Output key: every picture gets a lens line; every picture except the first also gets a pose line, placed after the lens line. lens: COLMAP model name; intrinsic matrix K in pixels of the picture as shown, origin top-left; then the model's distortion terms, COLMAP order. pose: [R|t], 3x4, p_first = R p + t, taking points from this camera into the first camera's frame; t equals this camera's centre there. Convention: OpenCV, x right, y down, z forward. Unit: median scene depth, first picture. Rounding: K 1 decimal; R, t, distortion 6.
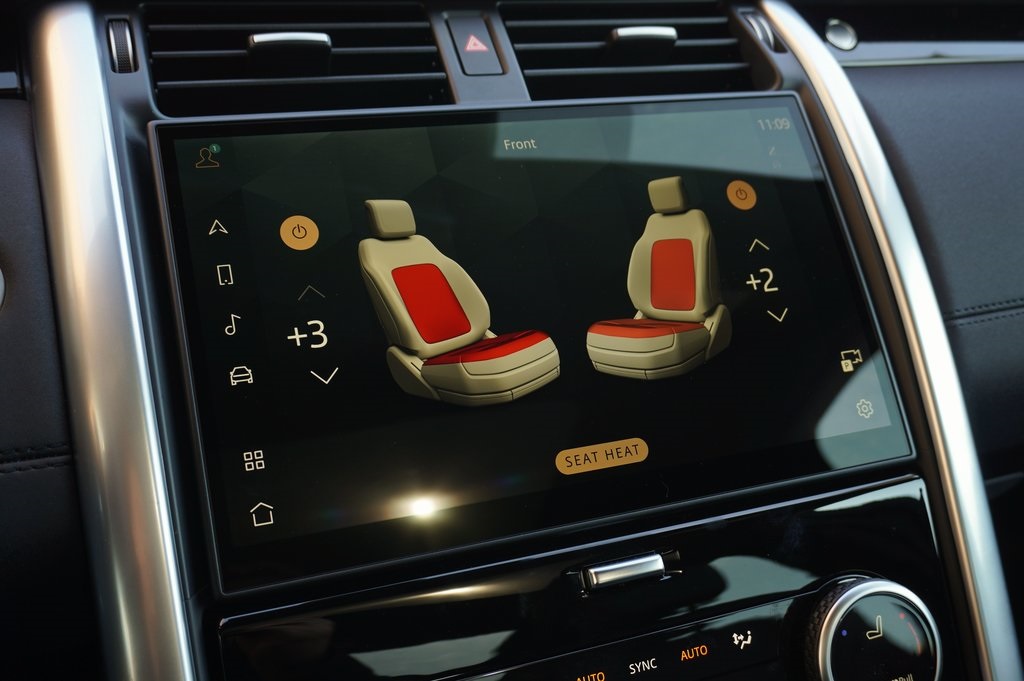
lens RADIAL K [[1039.7, 0, 524.7], [0, 1039.7, 336.2], [0, 0, 1]] dist [-0.011178, 0.000000]
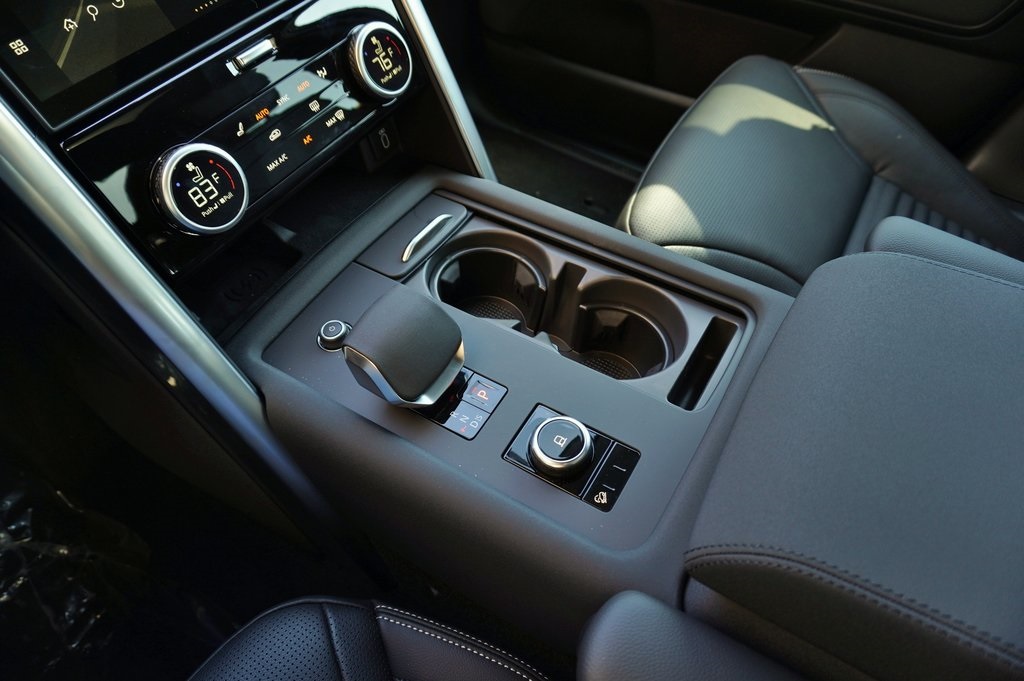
lens RADIAL K [[689.7, 0, 525.9], [0, 689.7, 353.2], [0, 0, 1]] dist [-0.043949, 0.026616]
pose [[0.794209, -0.472265, 0.382357, -0.212226], [0.183051, 0.785963, 0.590554, 0.010798], [-0.579417, -0.399033, 0.710668, -0.337413]]
